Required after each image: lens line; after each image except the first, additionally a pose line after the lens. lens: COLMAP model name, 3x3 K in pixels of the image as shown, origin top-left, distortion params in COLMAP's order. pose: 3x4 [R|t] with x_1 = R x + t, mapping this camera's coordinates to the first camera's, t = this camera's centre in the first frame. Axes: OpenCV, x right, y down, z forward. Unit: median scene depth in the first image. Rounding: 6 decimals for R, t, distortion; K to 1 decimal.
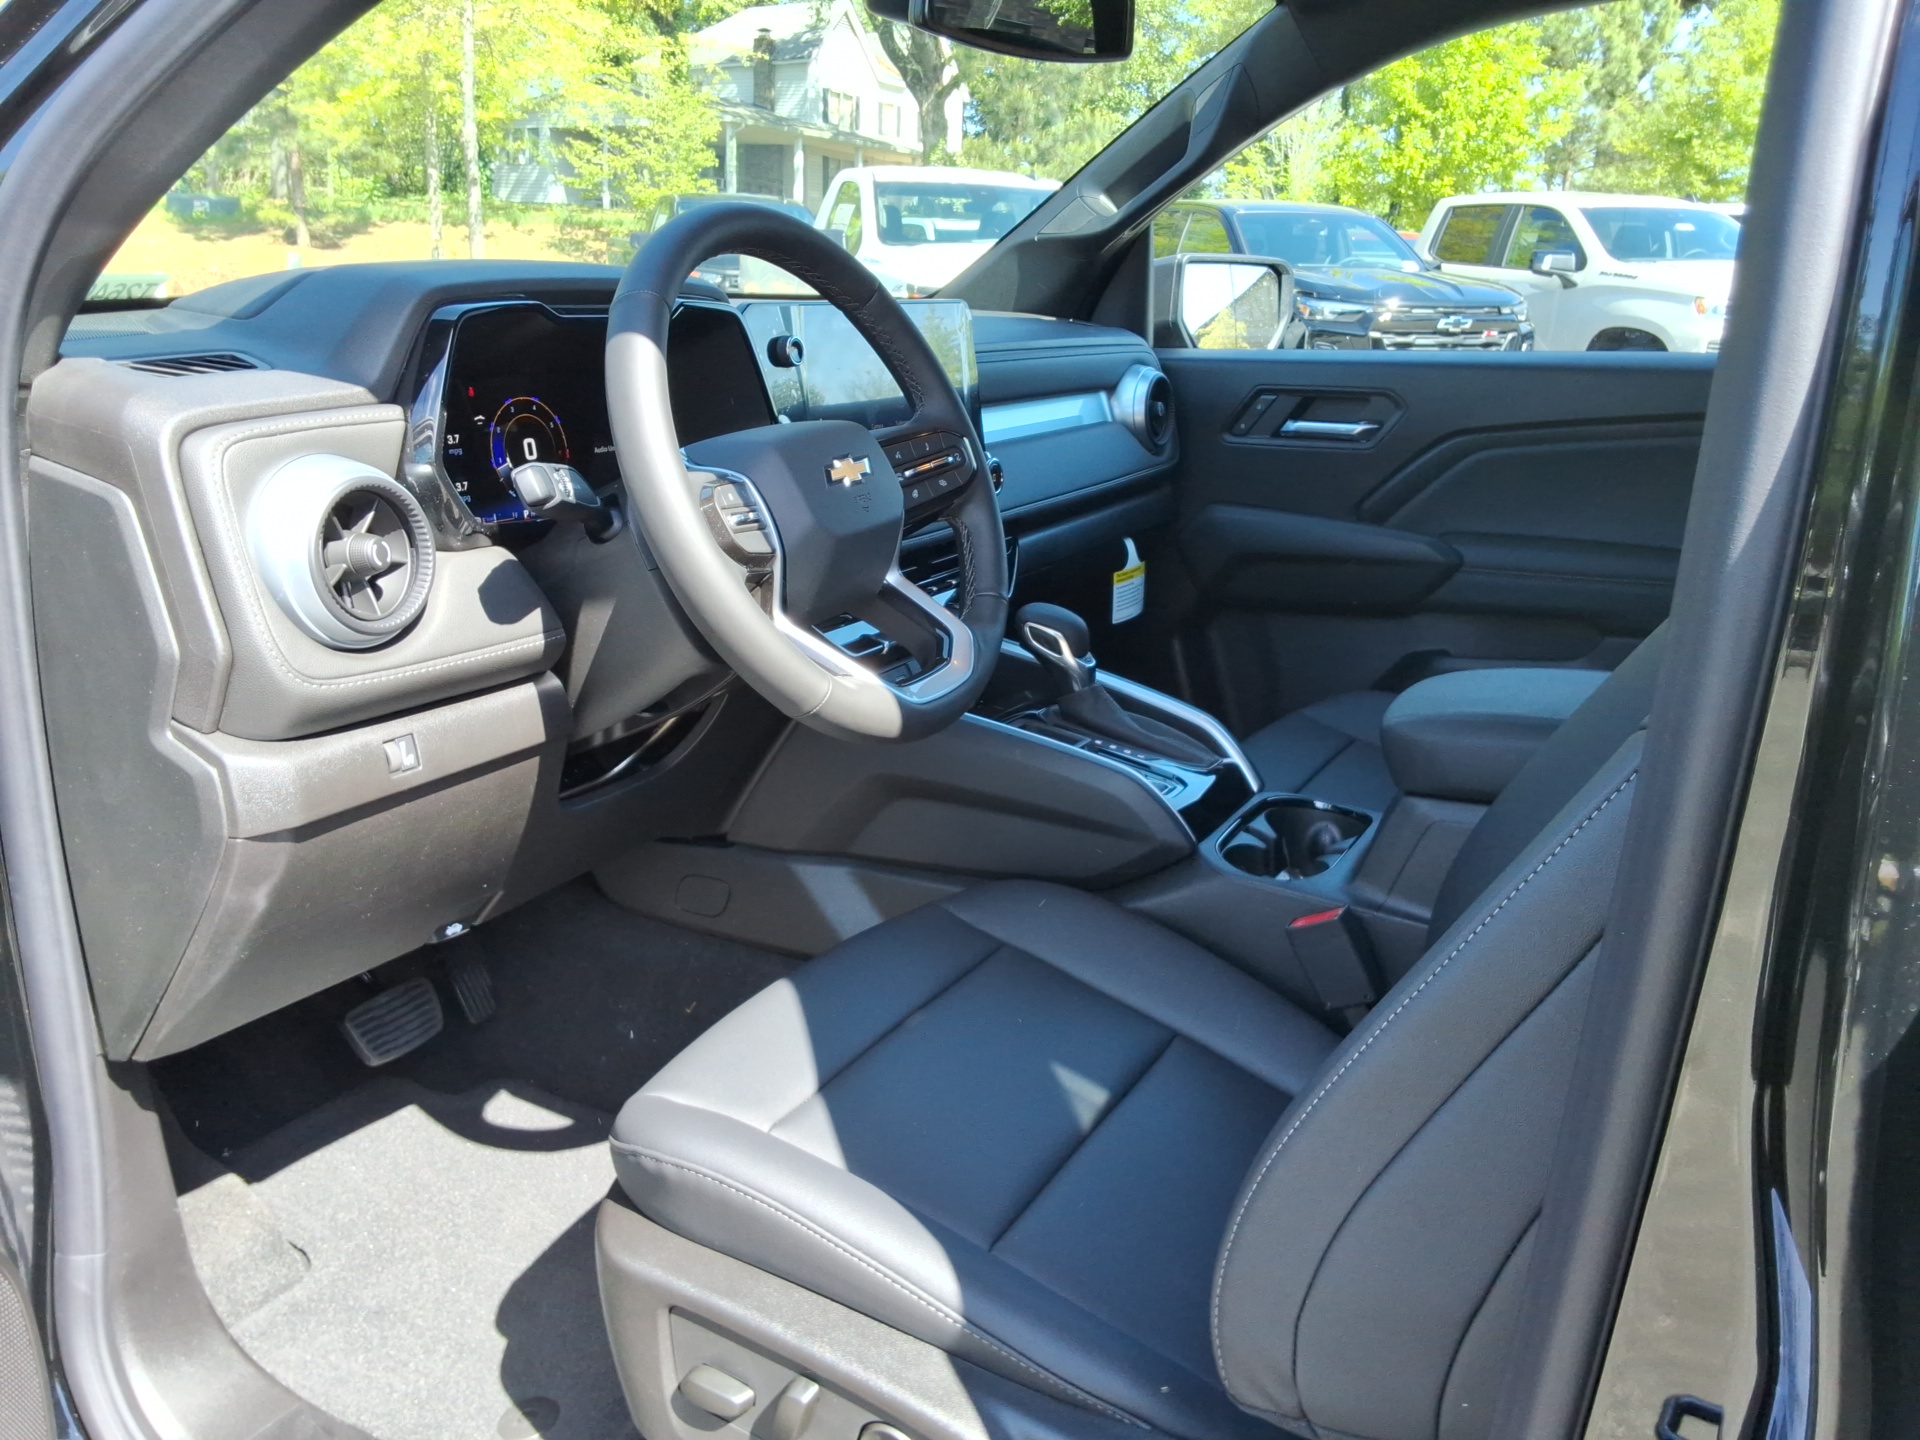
lens RADIAL K [[1545.0, 0, 977.9], [0, 1545.0, 714.9], [0, 0, 1]] dist [0.098018, -0.154207]
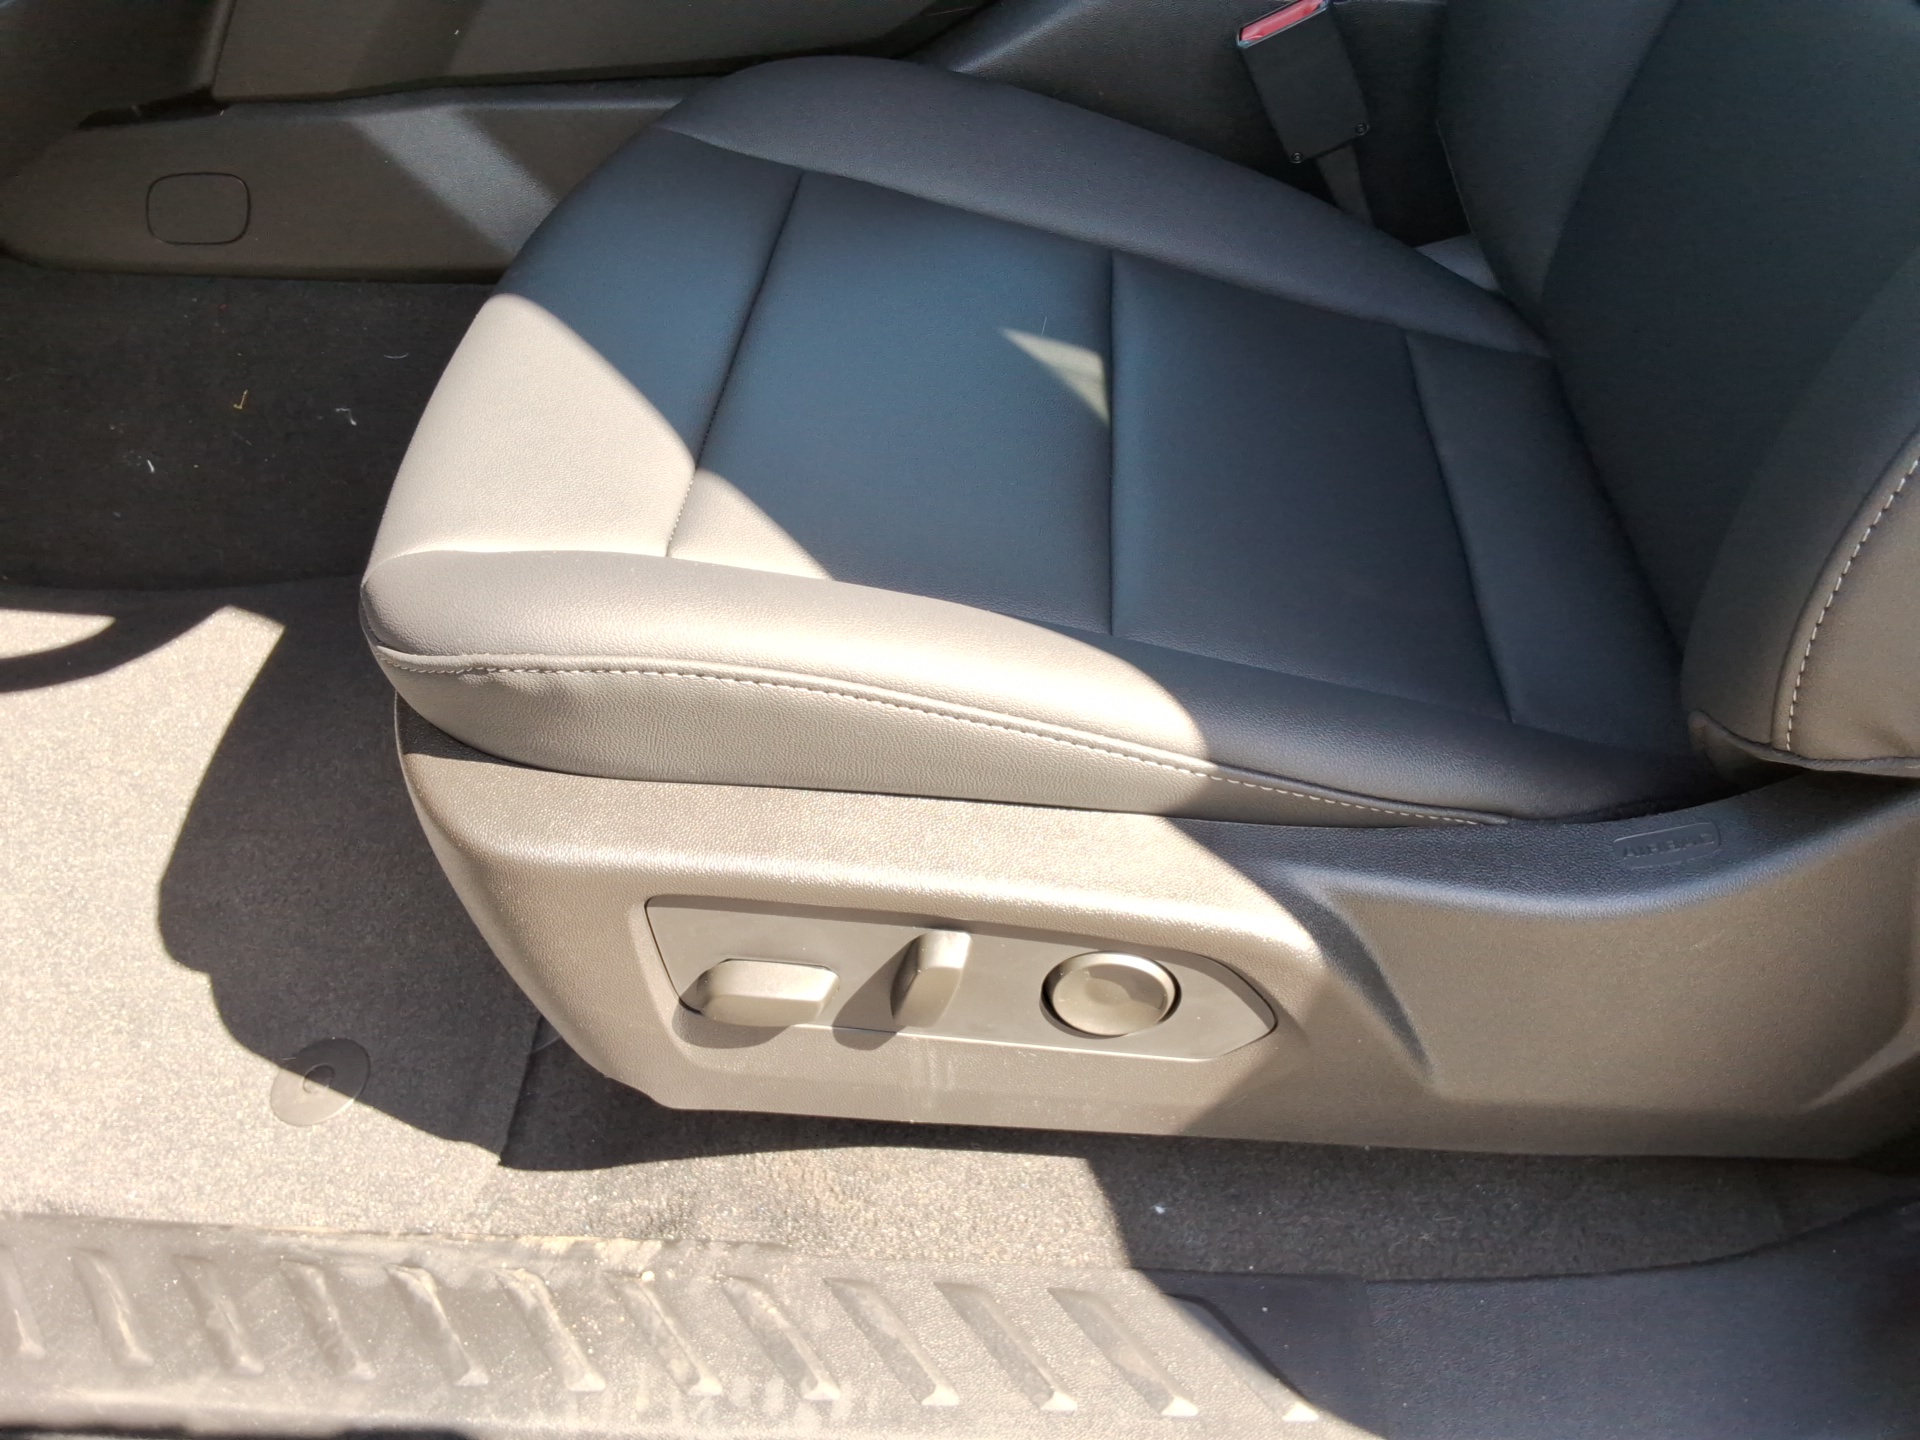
lens RADIAL K [[1545.0, 0, 977.9], [0, 1545.0, 714.9], [0, 0, 1]] dist [0.098018, -0.154207]
pose [[0.906613, -0.300746, 0.295980, -0.201573], [0.143477, 0.879356, 0.454034, 0.081933], [-0.396821, -0.369167, 0.840386, 0.454756]]
